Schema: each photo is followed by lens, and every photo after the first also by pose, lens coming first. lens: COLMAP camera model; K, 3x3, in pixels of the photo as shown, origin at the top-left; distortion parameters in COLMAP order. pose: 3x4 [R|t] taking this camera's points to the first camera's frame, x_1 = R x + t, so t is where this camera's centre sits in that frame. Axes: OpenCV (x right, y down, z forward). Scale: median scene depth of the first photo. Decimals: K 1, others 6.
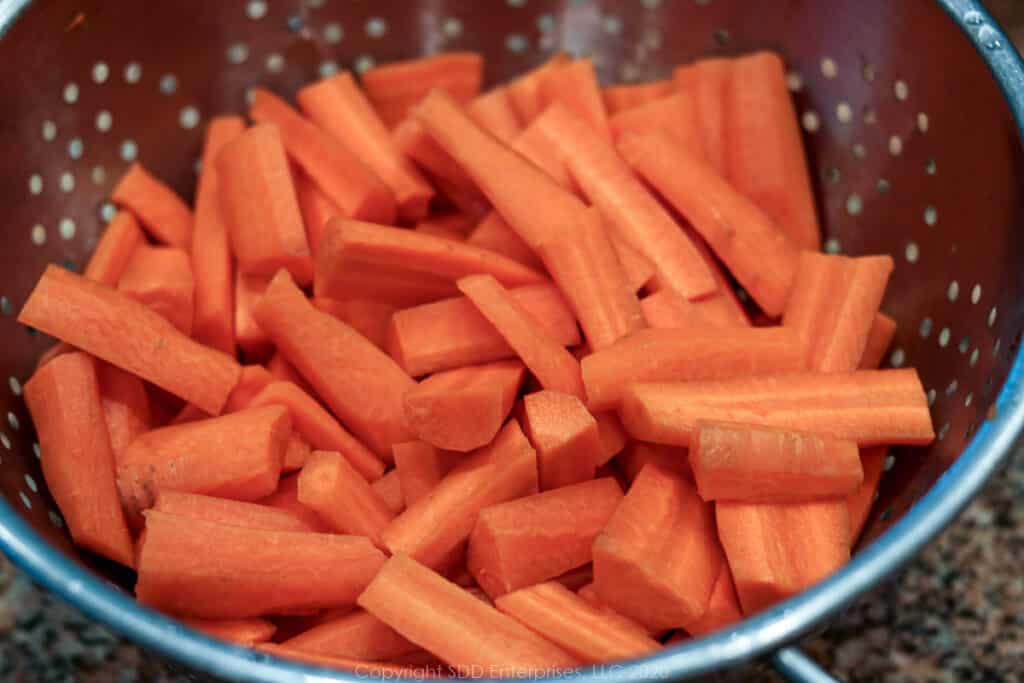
lens RADIAL K [[2627.7, 0, 511.9], [0, 2627.7, 339.6], [0, 0, 1]] dist [-0.160124, 0.000000]
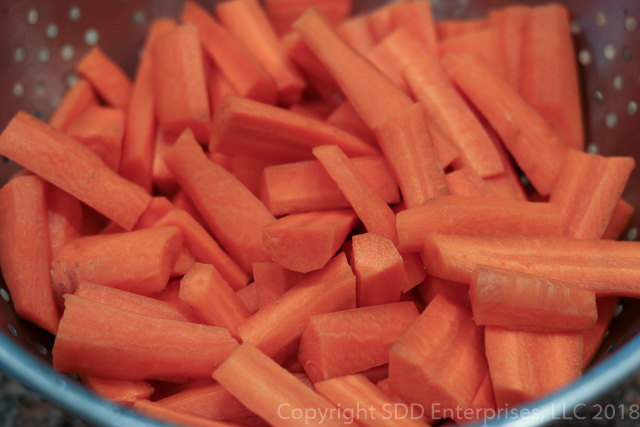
lens RADIAL K [[1642.3, 0, 319.9], [0, 1642.3, 215.0], [0, 0, 1]] dist [-0.160124, 0.000000]
pose [[0.994504, 0.088382, -0.056130, 0.033815], [-0.088444, 0.996080, 0.001382, 0.010743], [0.056032, 0.003590, 0.998423, 0.150457]]
